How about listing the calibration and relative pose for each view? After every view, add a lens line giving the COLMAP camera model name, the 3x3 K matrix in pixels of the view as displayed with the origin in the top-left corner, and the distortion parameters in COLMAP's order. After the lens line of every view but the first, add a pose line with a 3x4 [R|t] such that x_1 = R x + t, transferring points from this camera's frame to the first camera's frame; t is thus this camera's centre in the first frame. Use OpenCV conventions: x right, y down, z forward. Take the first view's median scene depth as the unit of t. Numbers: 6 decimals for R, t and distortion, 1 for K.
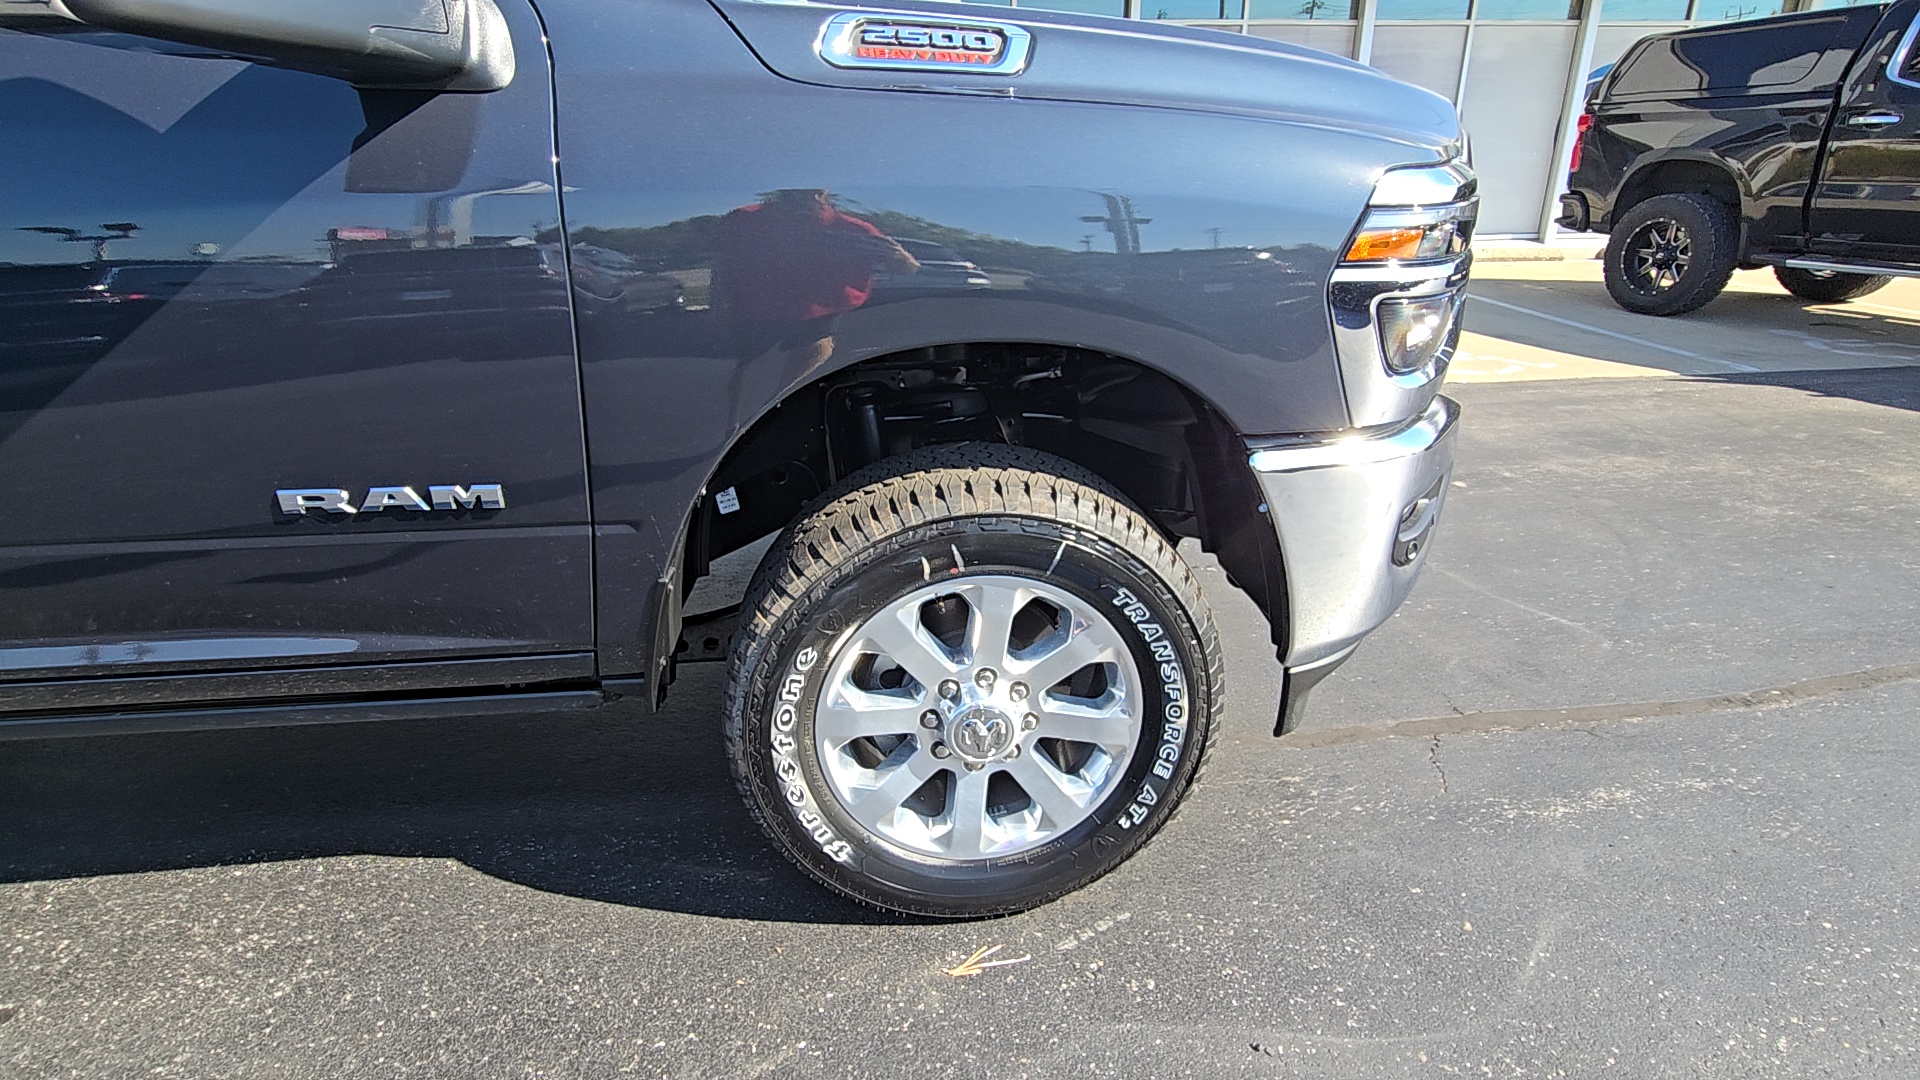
lens RADIAL K [[972.8, 0, 949.2], [0, 972.8, 547.1], [0, 0, 1]] dist [-0.000458, 0.000766]
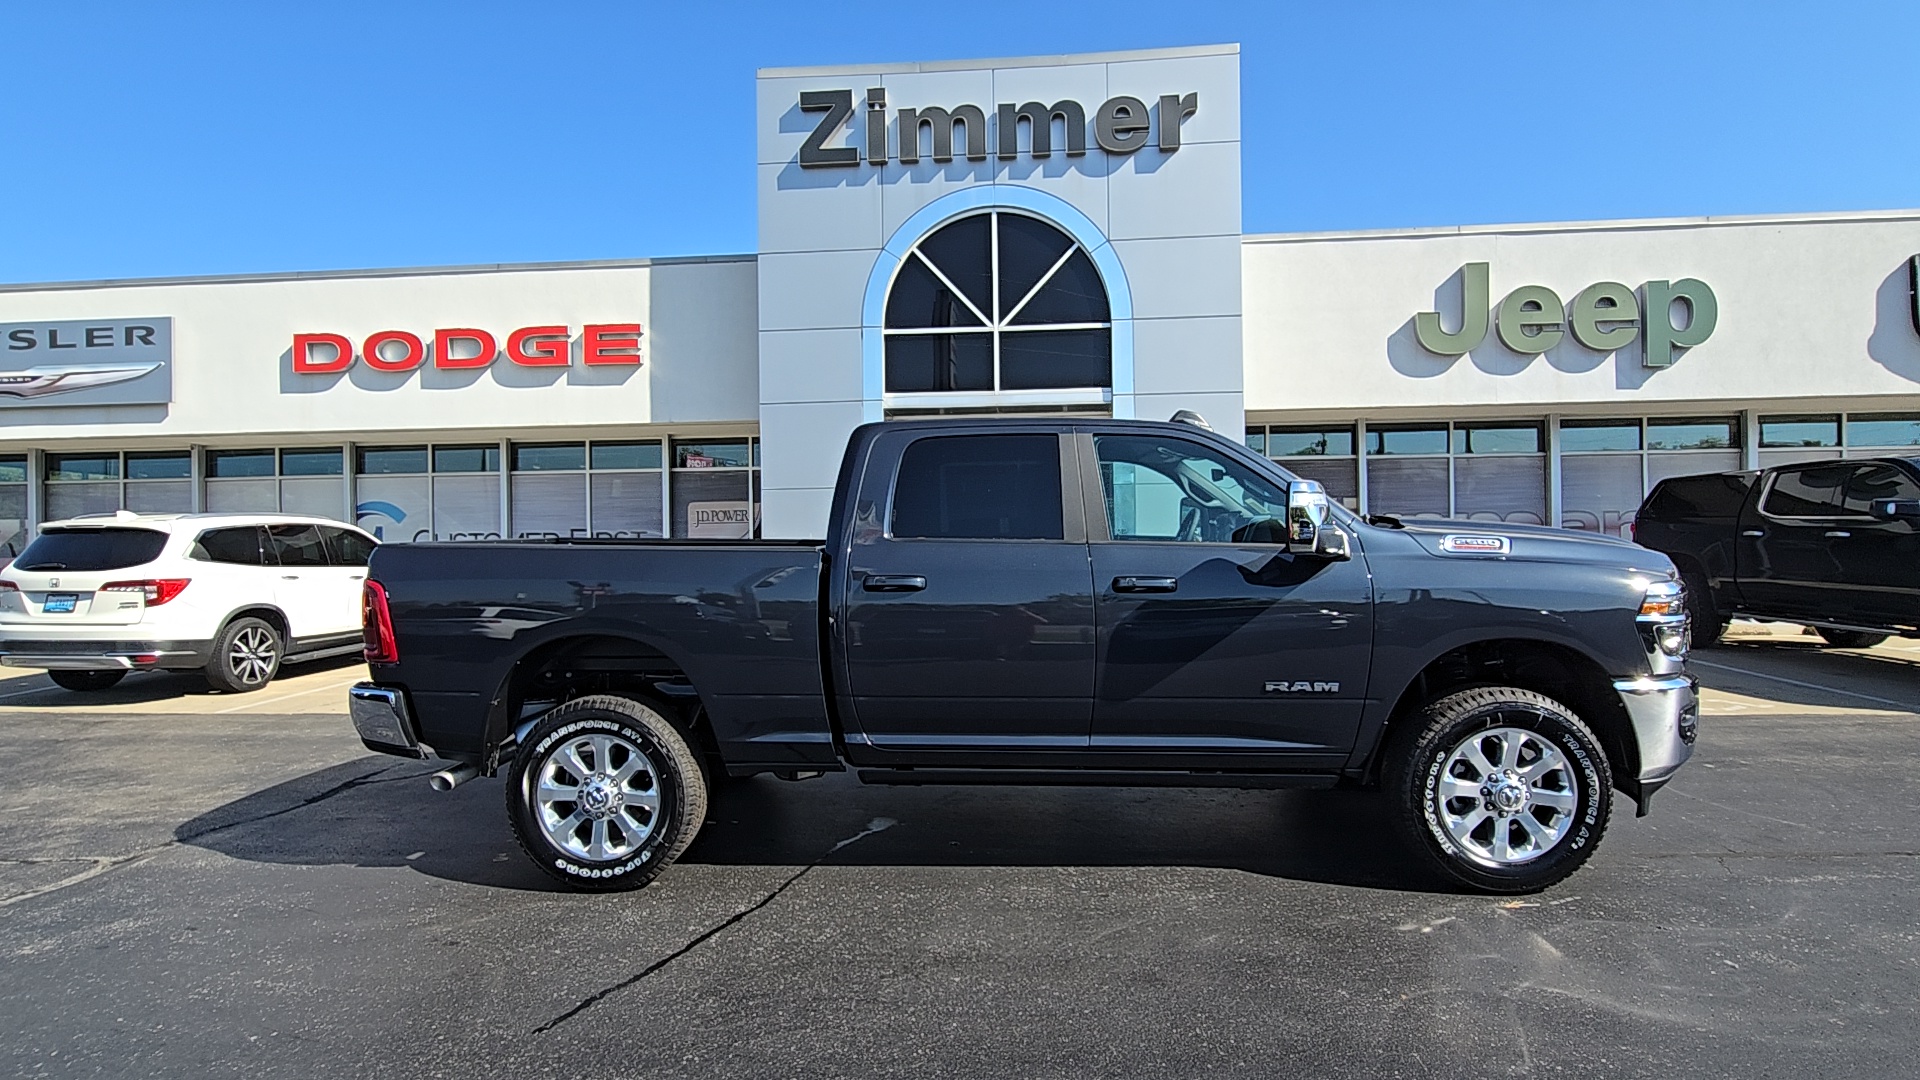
lens RADIAL K [[972.8, 0, 950.6], [0, 972.8, 550.4], [0, 0, 1]] dist [-0.000458, 0.000766]
pose [[0.986045, -0.001724, -0.166470, -0.947288], [-0.059090, 0.931215, -0.359647, 0.577688], [0.155639, 0.364465, 0.918119, -1.702762]]
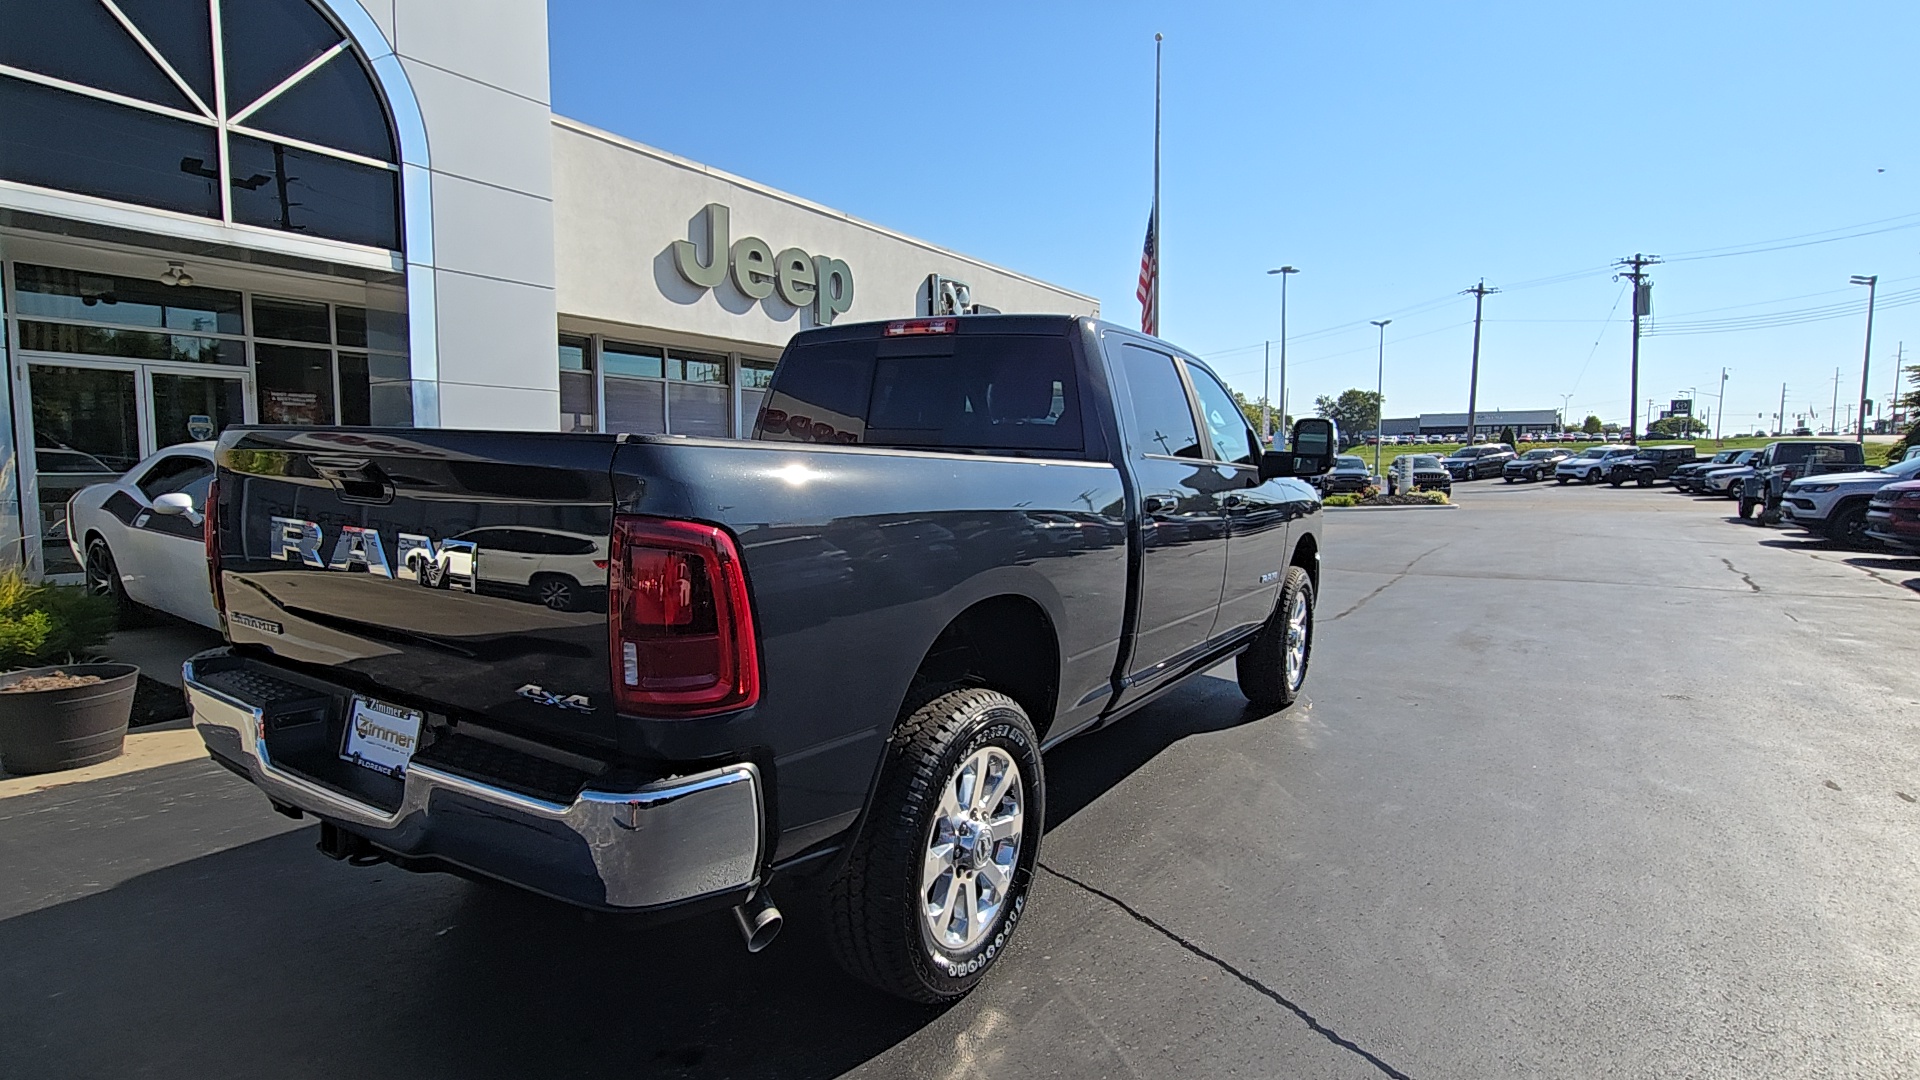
lens RADIAL K [[972.8, 0, 945.1], [0, 972.8, 540.5], [0, 0, 1]] dist [-0.000458, 0.000766]
pose [[0.621628, -0.046177, 0.781950, -3.601965], [0.275916, 0.947189, -0.163411, 0.046061], [-0.733109, 0.317334, 0.601540, -0.301308]]
